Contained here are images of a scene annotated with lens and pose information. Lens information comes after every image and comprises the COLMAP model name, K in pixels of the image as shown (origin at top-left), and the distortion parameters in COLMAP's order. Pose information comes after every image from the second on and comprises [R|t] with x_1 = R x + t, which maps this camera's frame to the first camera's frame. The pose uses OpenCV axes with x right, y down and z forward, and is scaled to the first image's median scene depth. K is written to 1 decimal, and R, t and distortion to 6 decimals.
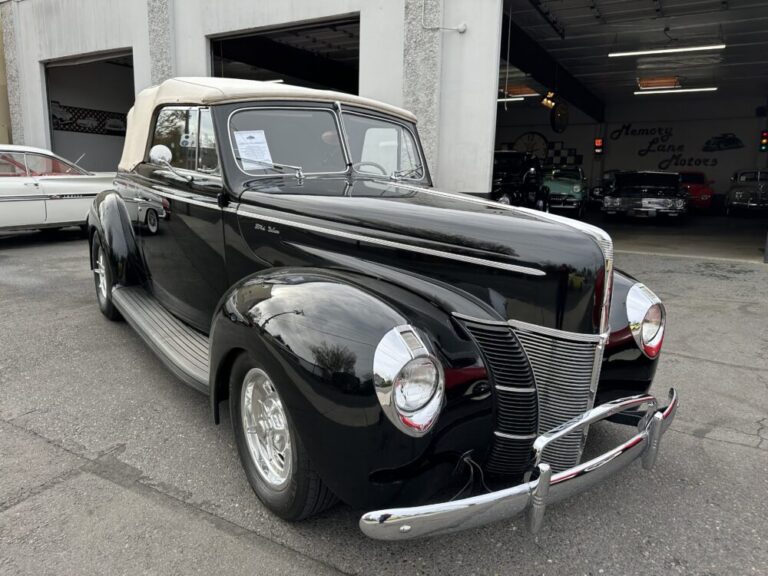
lens RADIAL K [[550.5, 0, 384.0], [0, 550.5, 288.0], [0, 0, 1]] dist [0.005193, -0.004655]
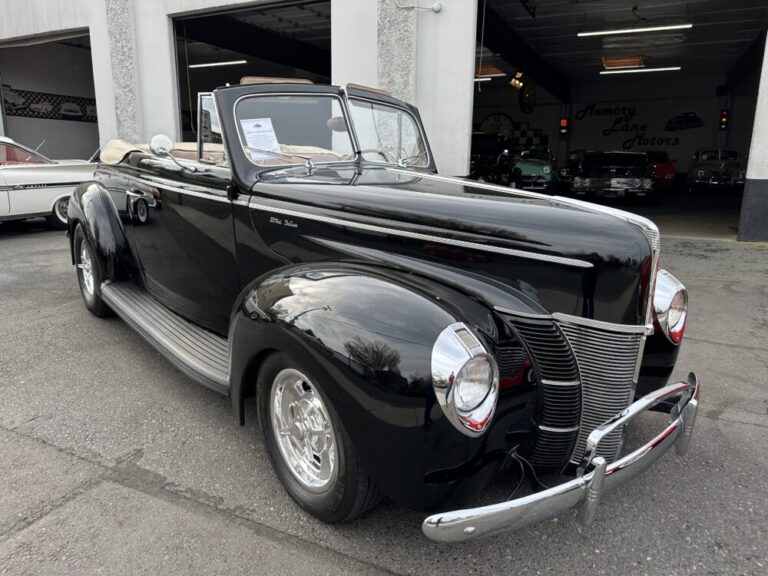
lens RADIAL K [[551.4, 0, 380.5], [0, 551.4, 292.4], [0, 0, 1]] dist [0.006609, -0.006523]
pose [[0.998284, -0.025851, 0.052537, -0.078262], [0.023869, 0.998992, 0.038014, -0.014047], [-0.053467, -0.036694, 0.997895, 0.019505]]
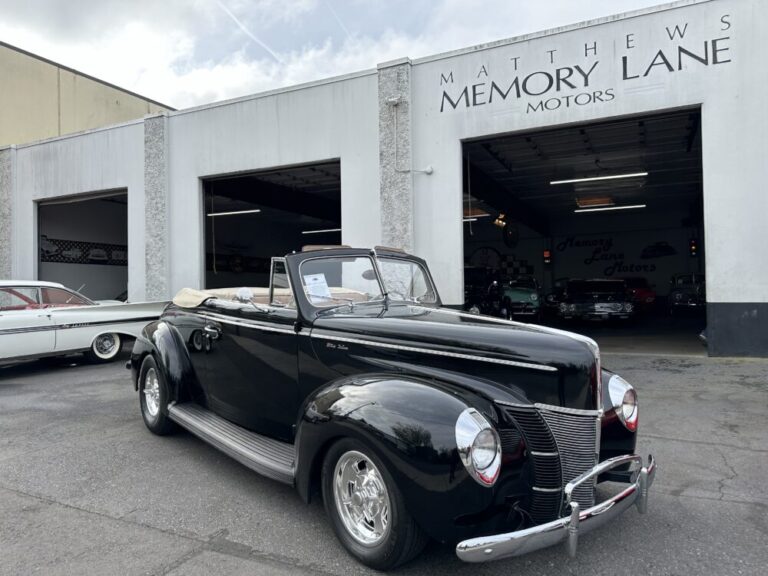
lens RADIAL K [[535.6, 0, 384.0], [0, 535.6, 288.0], [0, 0, 1]] dist [0.105811, -0.174311]
pose [[0.996890, -0.038201, 0.068923, -0.149196], [0.051345, 0.978372, -0.200378, 0.015866], [-0.059777, 0.203294, 0.977291, -0.251657]]
